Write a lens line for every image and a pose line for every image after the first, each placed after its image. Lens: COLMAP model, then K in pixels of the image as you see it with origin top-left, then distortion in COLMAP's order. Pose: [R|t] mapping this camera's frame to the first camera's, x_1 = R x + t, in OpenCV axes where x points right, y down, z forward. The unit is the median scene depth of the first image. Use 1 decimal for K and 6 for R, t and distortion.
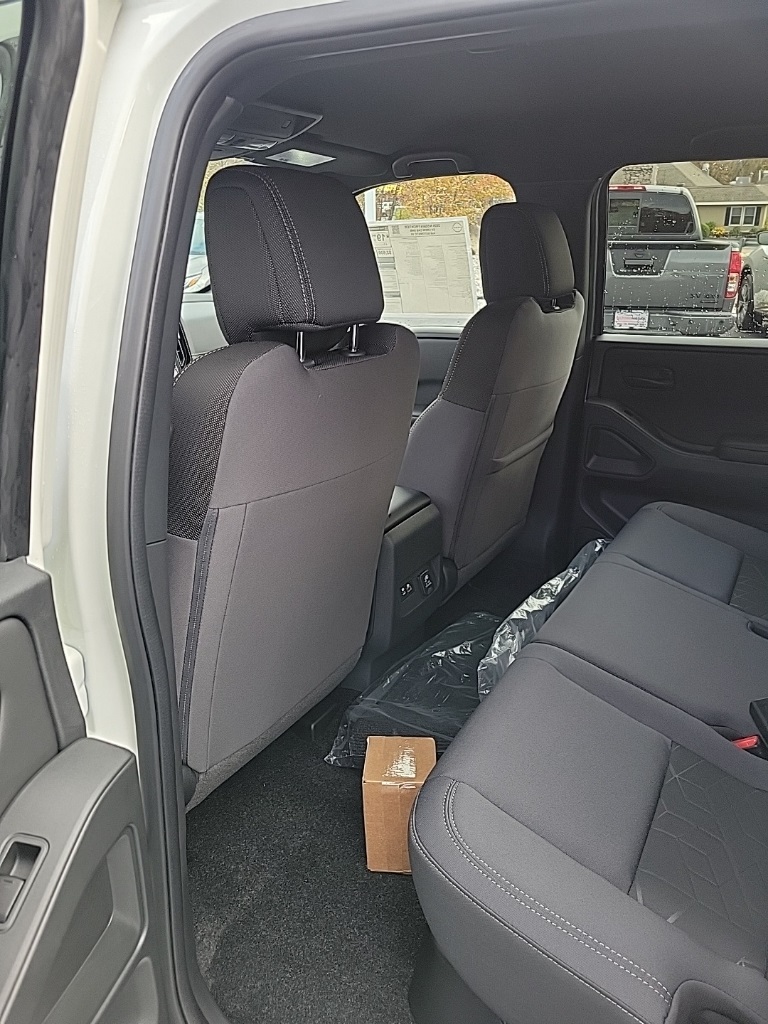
lens RADIAL K [[791.0, 0, 386.7], [0, 791.0, 519.0], [0, 0, 1]] dist [0.029488, -0.017279]
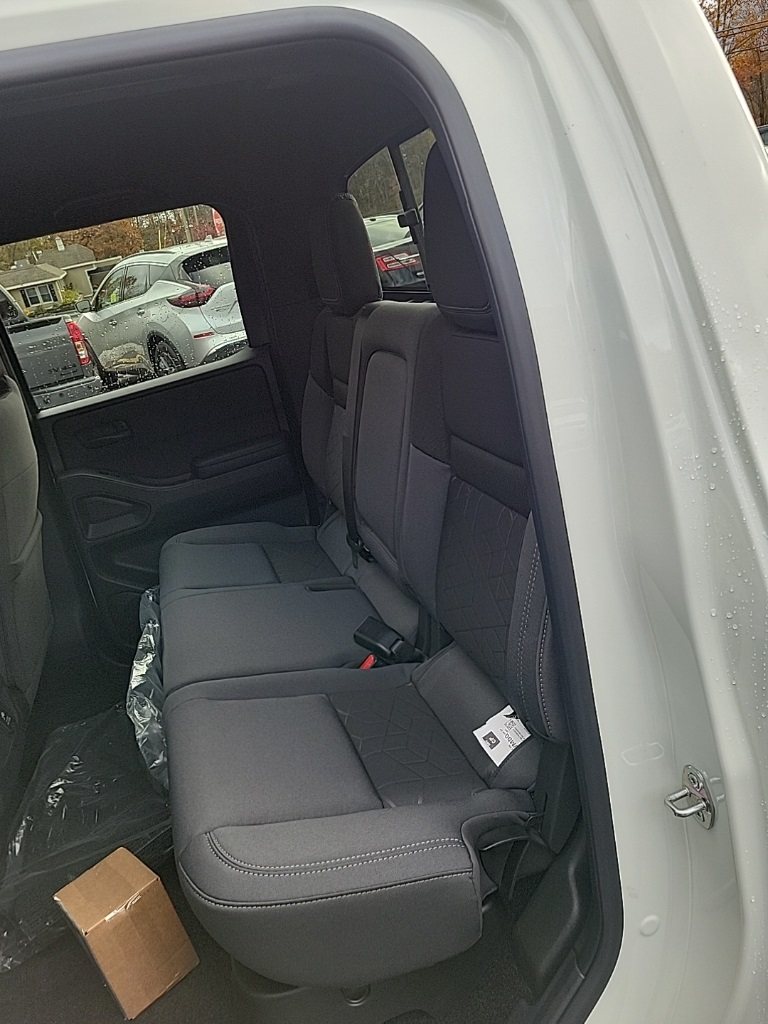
lens RADIAL K [[779.4, 0, 415.4], [0, 779.4, 513.7], [0, 0, 1]] dist [0.028101, -0.005957]
pose [[0.648737, -0.394746, 0.650627, -0.139585], [0.450977, 0.888073, 0.089141, 0.004866], [-0.612993, 0.235589, 0.754147, 0.008593]]
